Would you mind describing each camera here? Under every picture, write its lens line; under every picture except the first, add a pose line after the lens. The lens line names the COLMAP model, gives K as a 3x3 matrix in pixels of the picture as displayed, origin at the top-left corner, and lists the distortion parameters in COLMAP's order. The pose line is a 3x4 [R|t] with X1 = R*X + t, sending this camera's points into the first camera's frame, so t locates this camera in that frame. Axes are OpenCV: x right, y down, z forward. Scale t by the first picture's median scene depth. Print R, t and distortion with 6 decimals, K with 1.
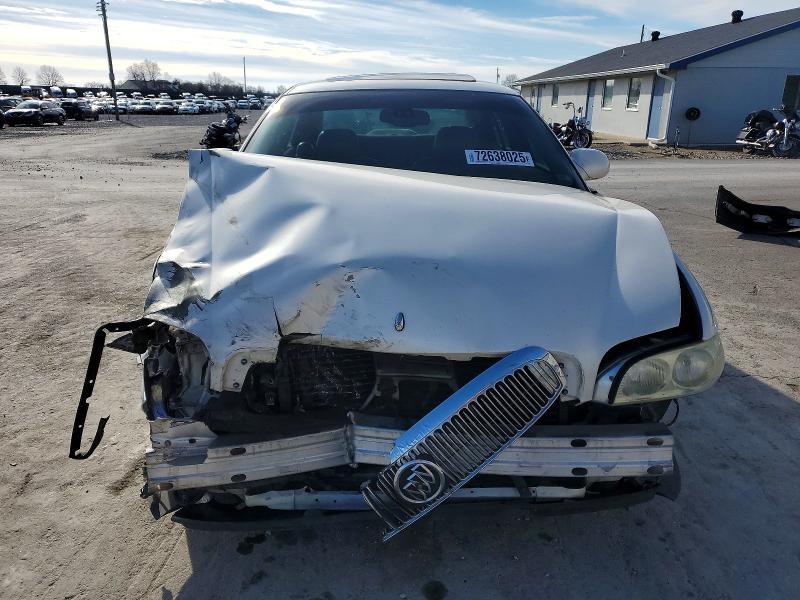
lens RADIAL K [[612.3, 0, 400.0], [0, 612.3, 300.0], [0, 0, 1]] dist [0.019771, 0.006139]
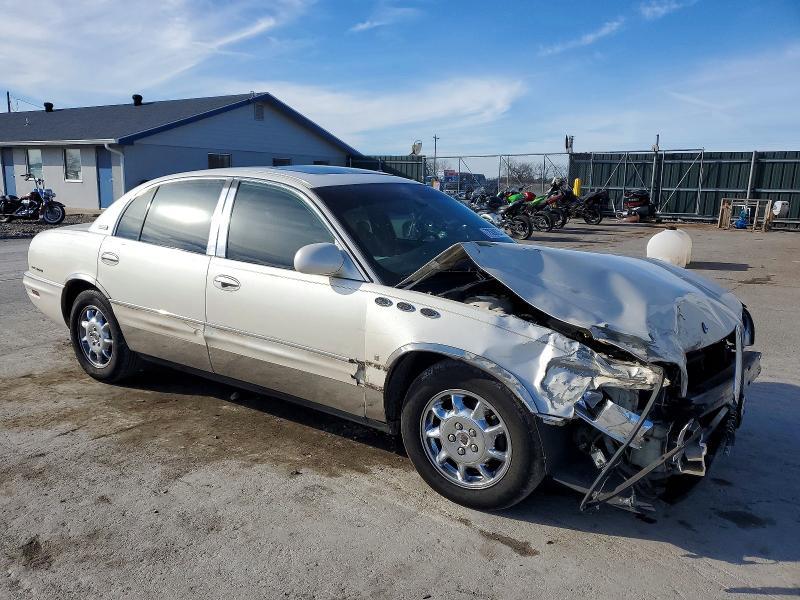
lens RADIAL K [[612.3, 0, 400.0], [0, 612.3, 300.0], [0, 0, 1]] dist [0.019771, 0.006139]
pose [[0.601782, -0.151156, 0.784226, -0.128735], [0.234429, 0.972105, 0.007477, -0.015939], [-0.763480, 0.179345, 0.620431, 0.042147]]
